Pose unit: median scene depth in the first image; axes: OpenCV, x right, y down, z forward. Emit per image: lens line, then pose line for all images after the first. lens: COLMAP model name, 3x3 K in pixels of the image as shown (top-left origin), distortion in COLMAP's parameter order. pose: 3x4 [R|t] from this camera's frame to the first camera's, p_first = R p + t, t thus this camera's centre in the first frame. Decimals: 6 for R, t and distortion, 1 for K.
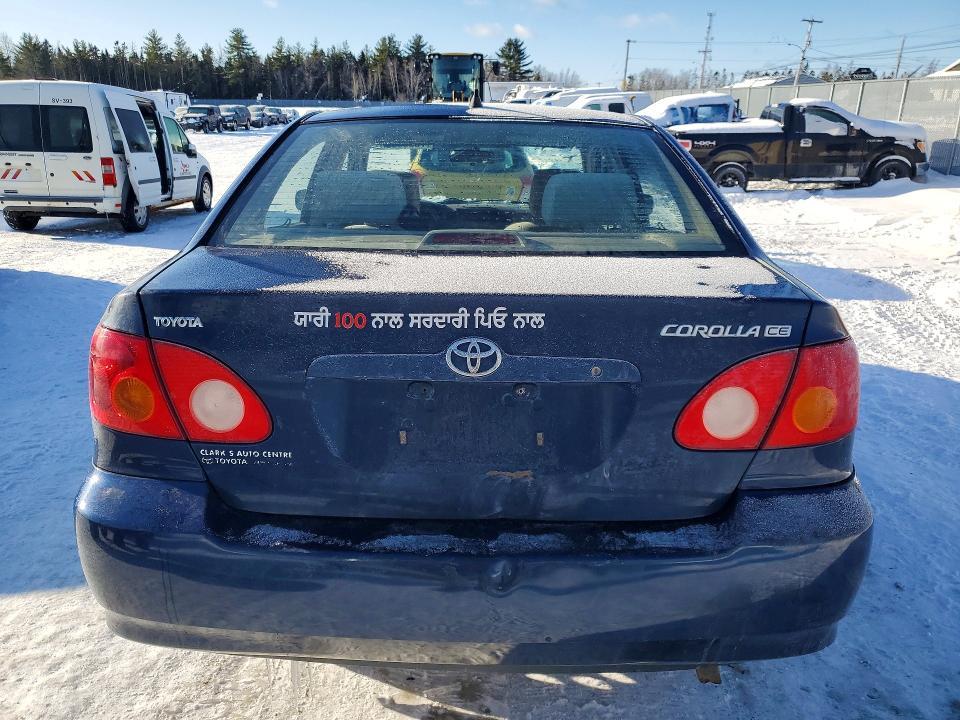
lens RADIAL K [[748.8, 0, 473.5], [0, 748.8, 359.0], [0, 0, 1]] dist [0.020890, 0.006246]
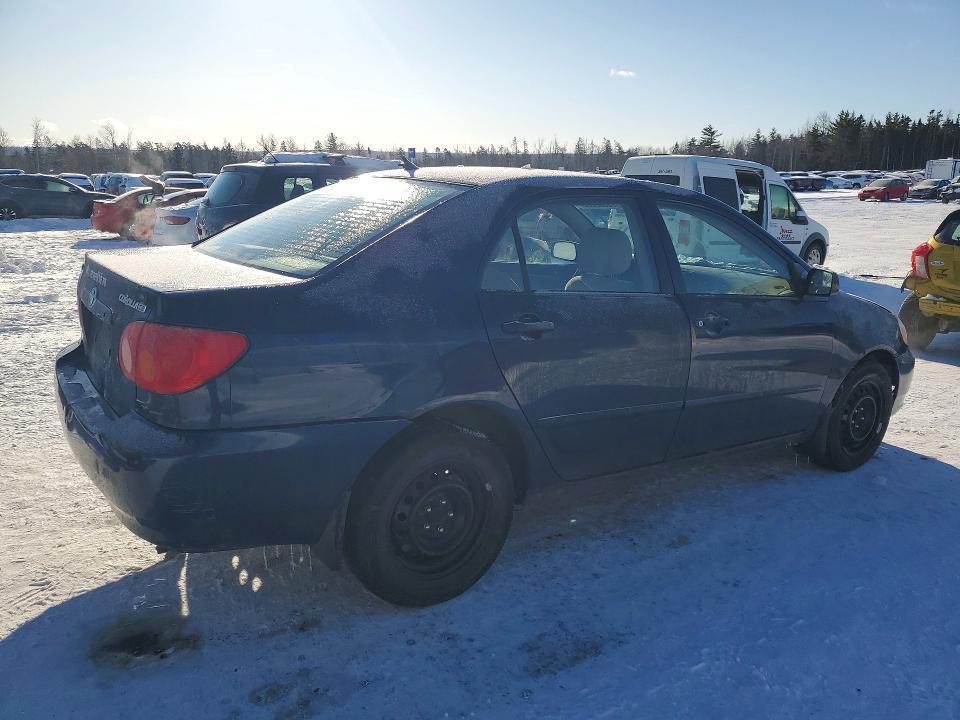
lens RADIAL K [[748.8, 0, 473.5], [0, 748.8, 359.0], [0, 0, 1]] dist [0.020890, 0.006246]
pose [[0.571998, 0.190581, -0.797808, 0.227013], [-0.257327, 0.965225, 0.046079, -0.021954], [0.778846, 0.178940, 0.601149, 0.065155]]
